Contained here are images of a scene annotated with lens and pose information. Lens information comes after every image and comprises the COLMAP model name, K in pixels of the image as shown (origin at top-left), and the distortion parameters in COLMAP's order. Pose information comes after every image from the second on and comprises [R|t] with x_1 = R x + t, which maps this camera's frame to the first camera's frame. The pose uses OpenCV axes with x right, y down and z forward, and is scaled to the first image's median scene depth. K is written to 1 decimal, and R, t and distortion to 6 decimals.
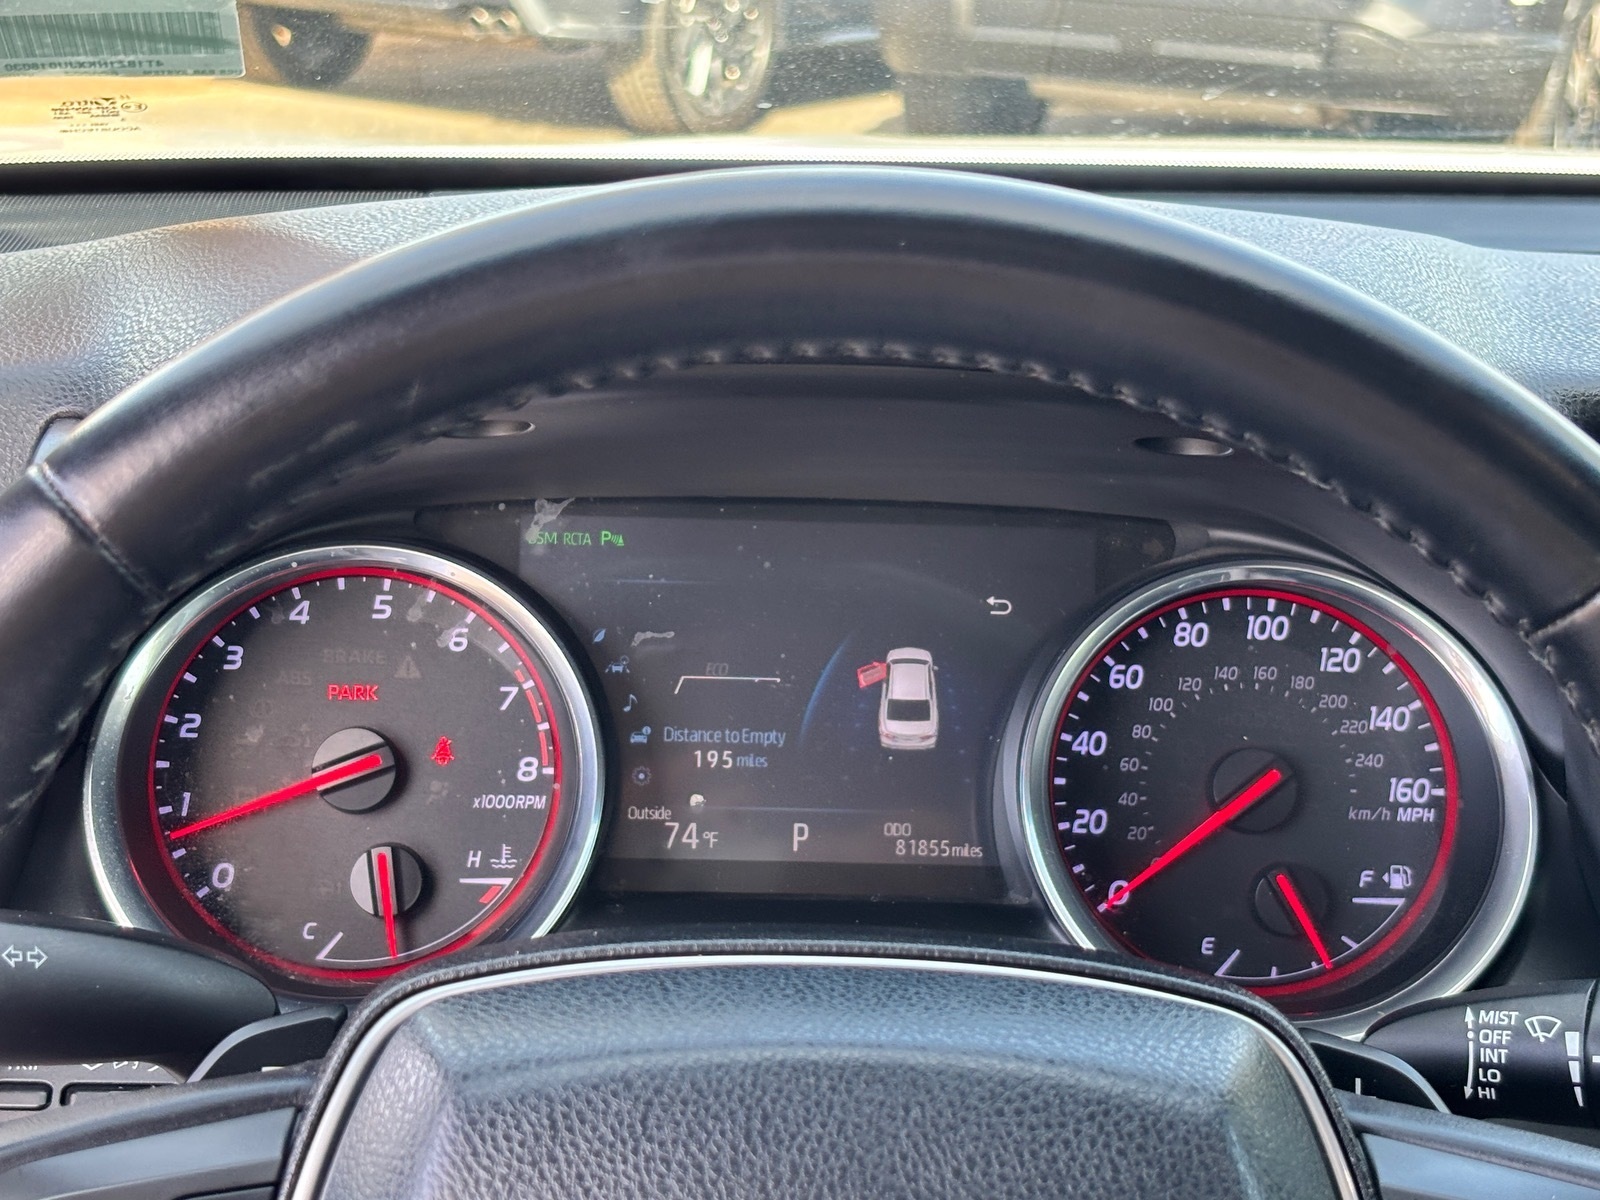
lens RADIAL K [[2711.1, 0, 789.6], [0, 2711.1, 602.0], [0, 0, 1]] dist [0.276559, -1.191082]
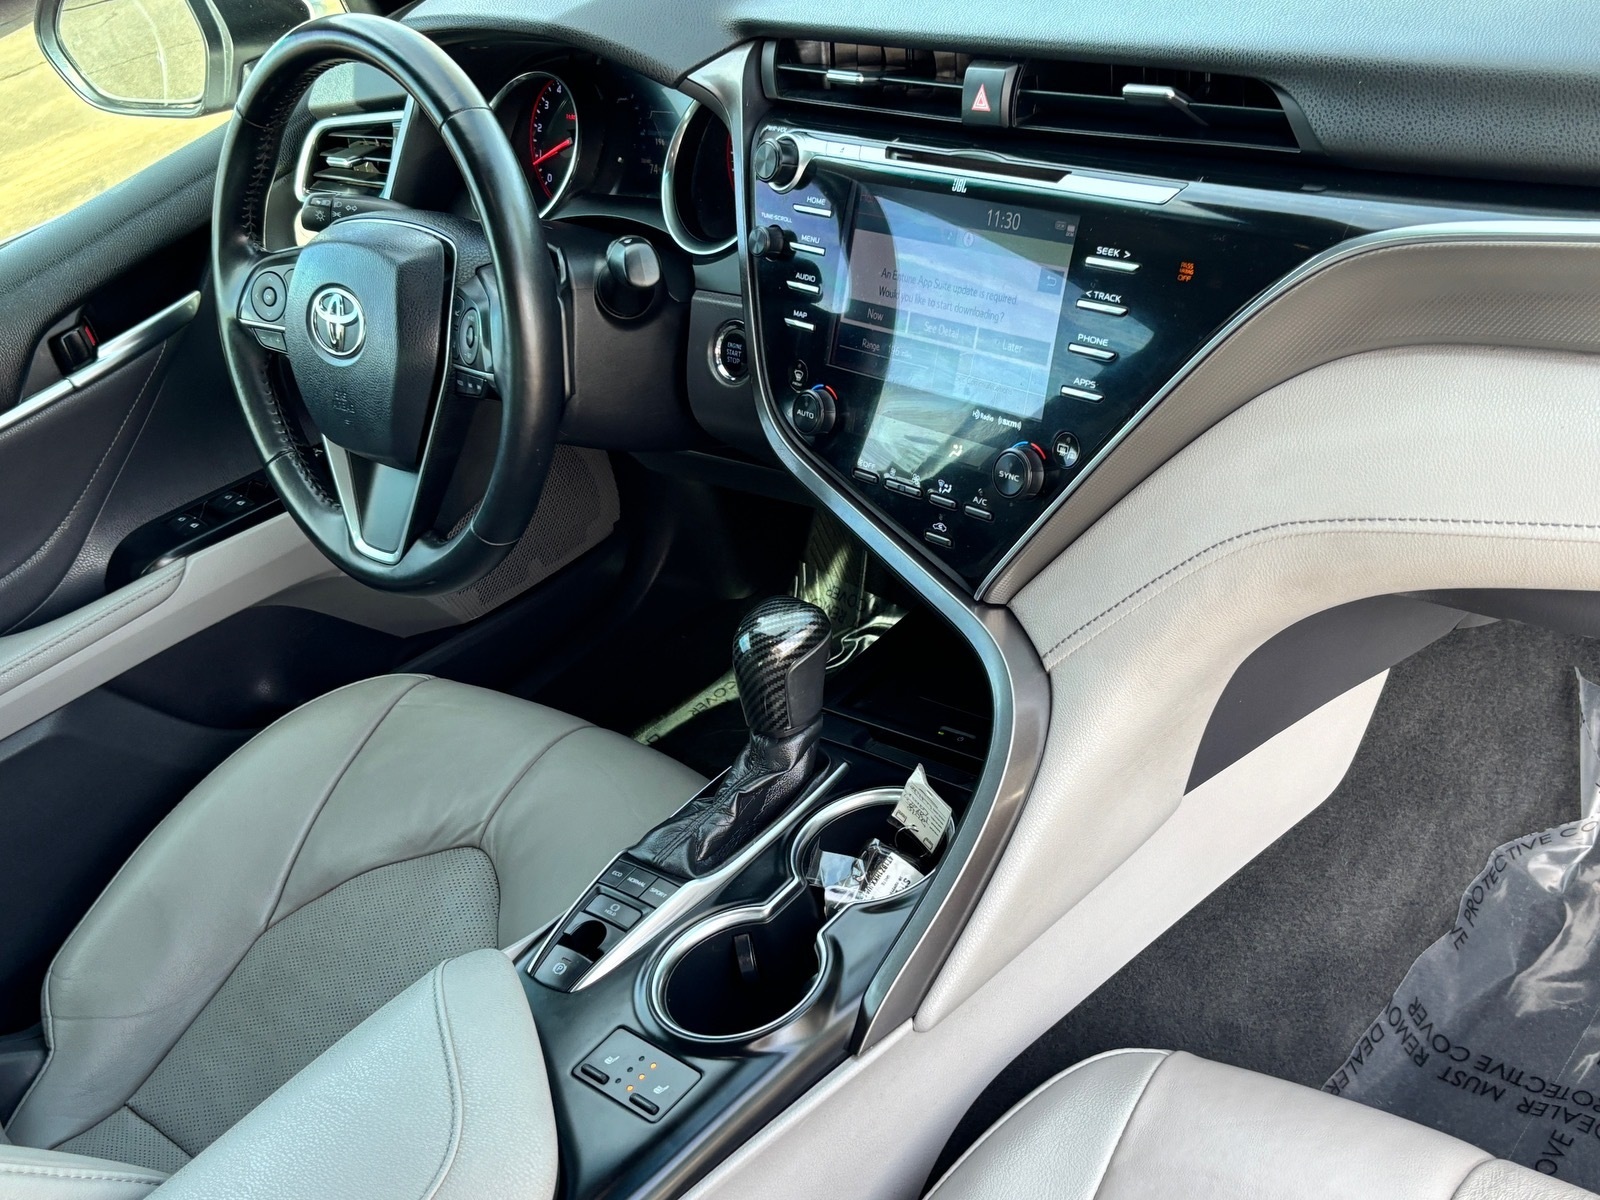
lens RADIAL K [[1867.3, 0, 799.4], [0, 1867.3, 625.3], [0, 0, 1]] dist [0.166725, -0.412023]
pose [[0.677480, 0.197705, -0.708473, 1.622286], [0.083664, 0.936235, 0.341268, -0.134234], [0.730767, -0.290476, 0.617740, -0.271907]]
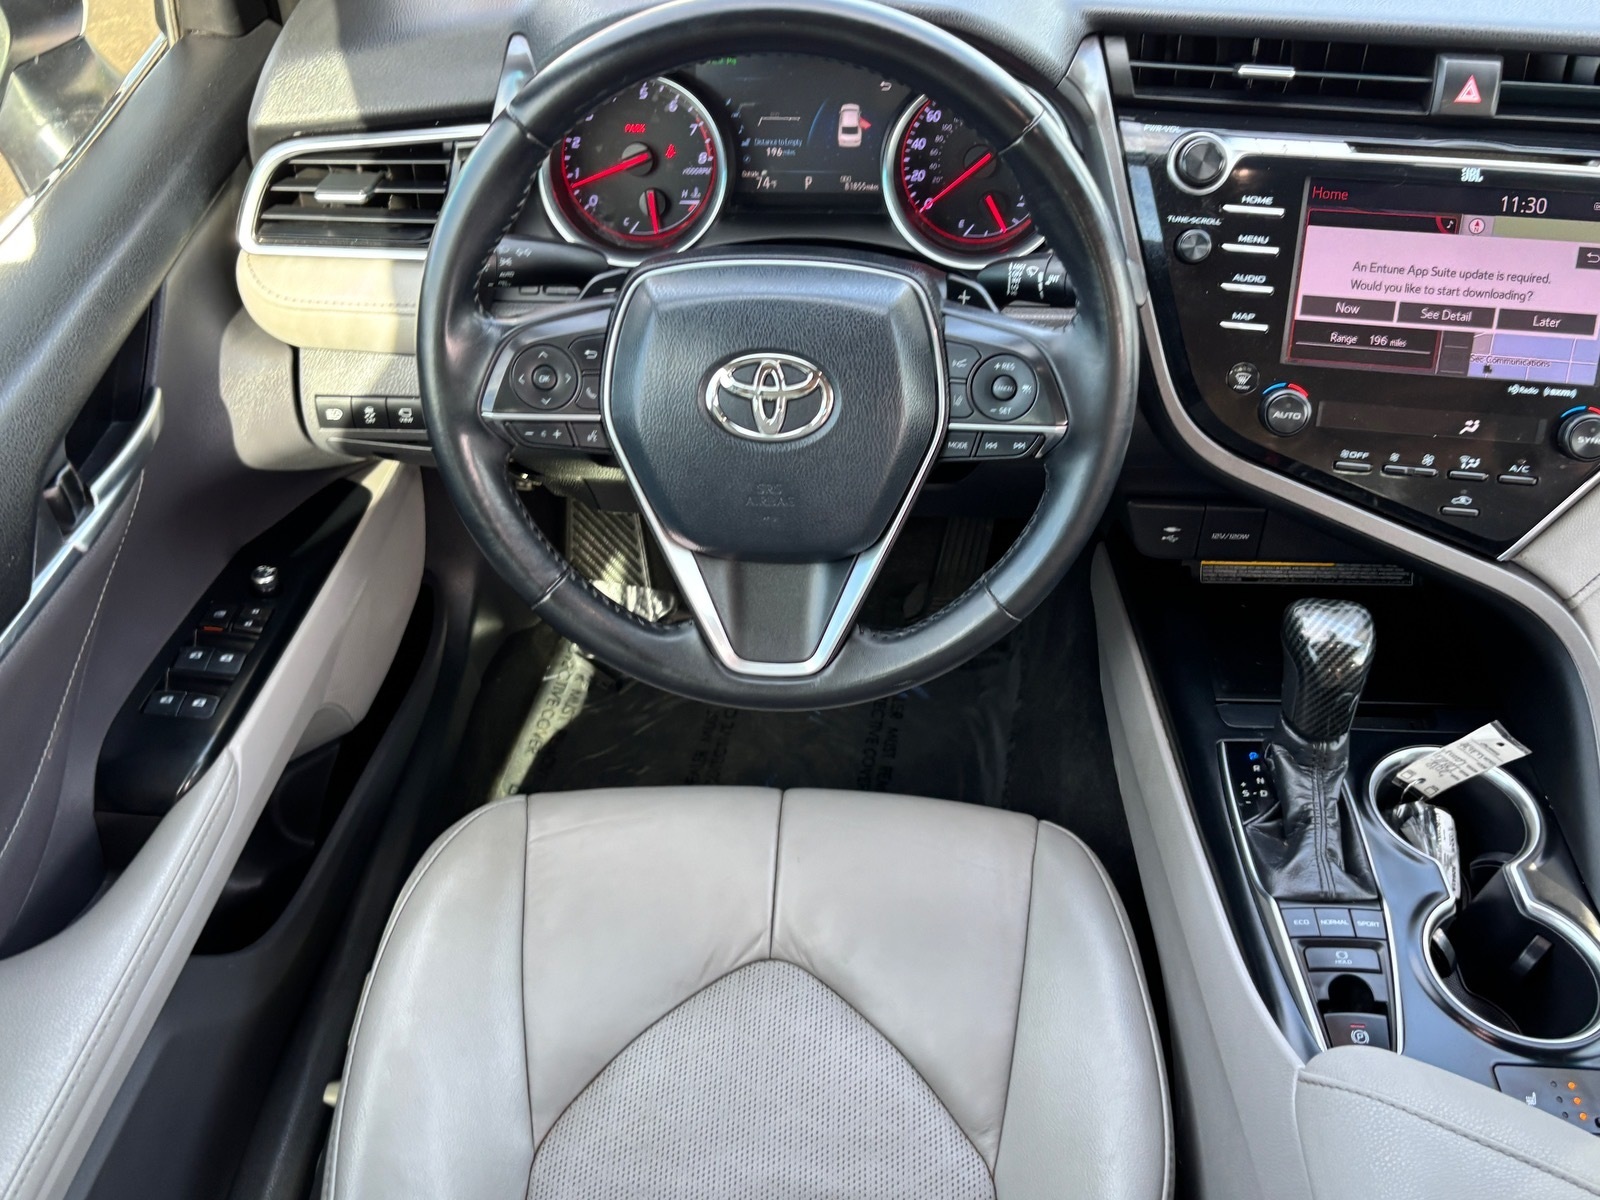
lens RADIAL K [[1429.1, 0, 798.2], [0, 1429.1, 610.4], [0, 0, 1]] dist [0.004423, 0.014234]
pose [[0.995376, 0.015857, -0.094737, 0.135196], [0.027516, 0.897875, 0.439390, -0.152818], [0.092029, -0.439965, 0.893287, -0.422570]]
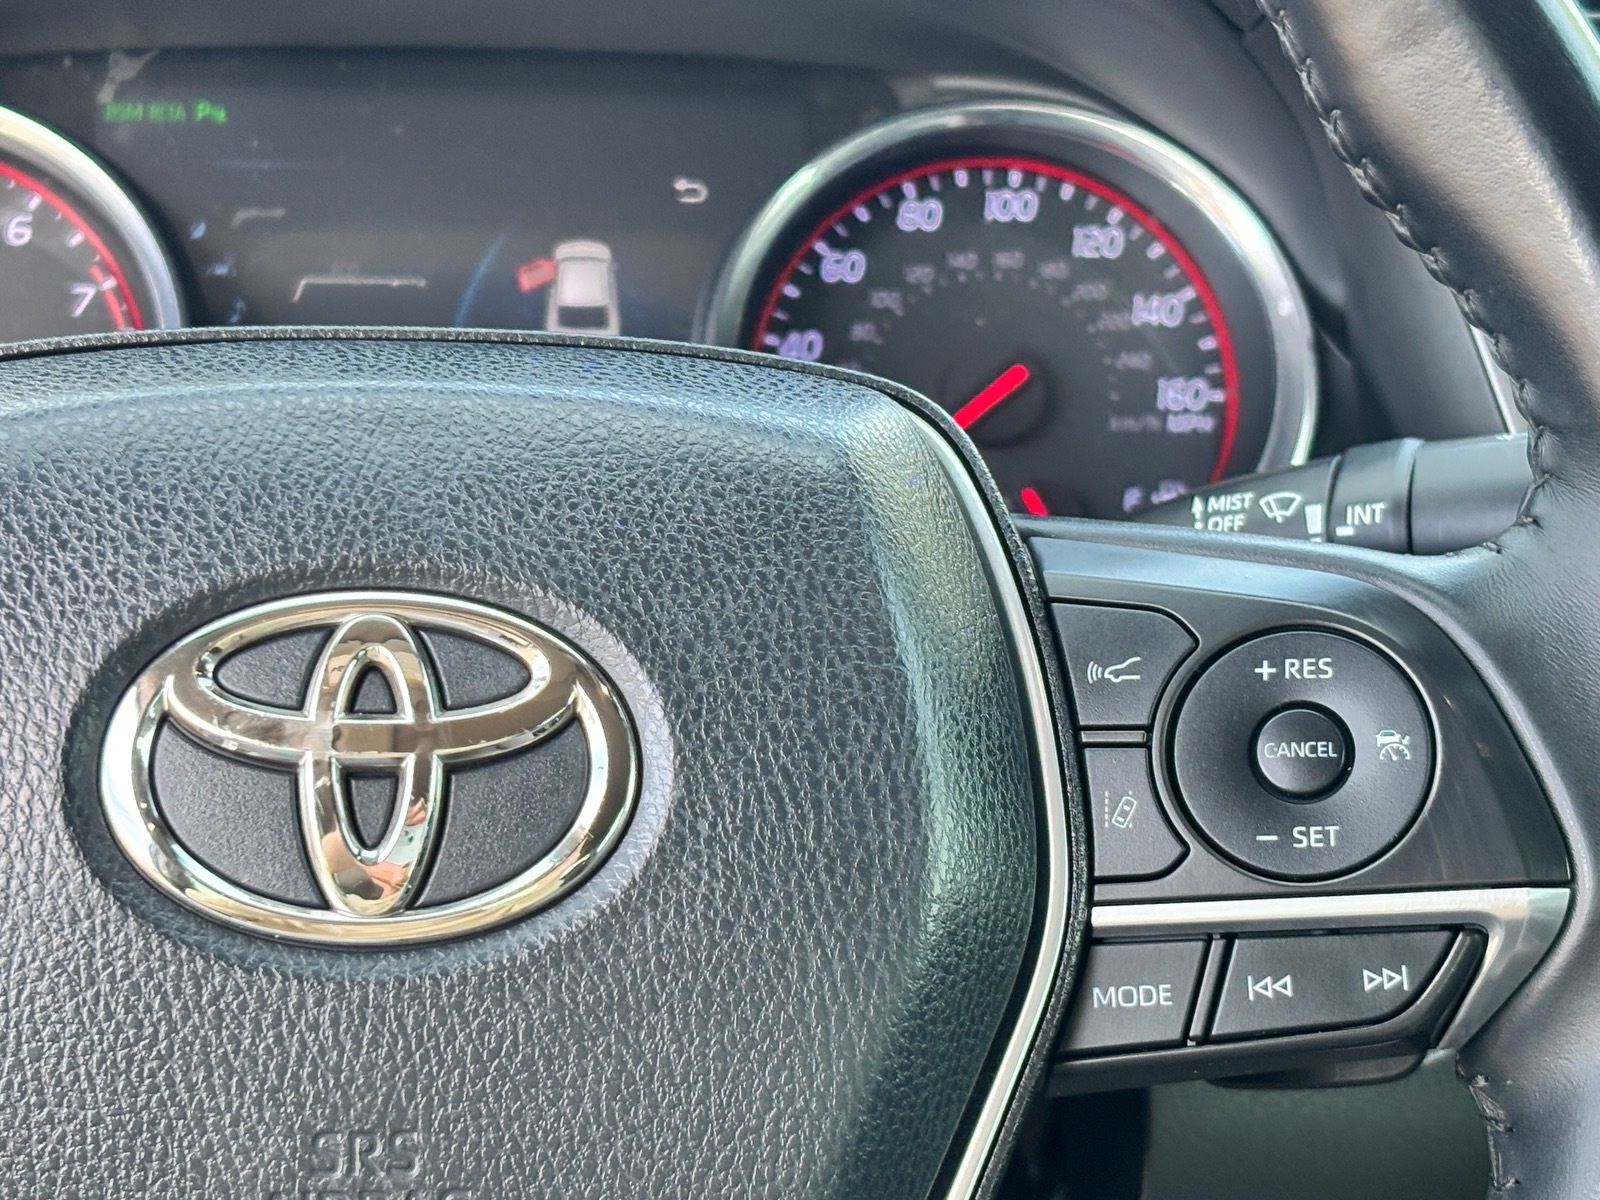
lens RADIAL K [[3327.7, 0, 770.3], [0, 3327.7, 604.6], [0, 0, 1]] dist [0.284915, -1.427111]
pose [[0.998769, -0.022643, 0.044125, 0.056047], [0.023810, 0.999376, -0.026099, 0.160039], [-0.043507, 0.027117, 0.998685, -0.008521]]
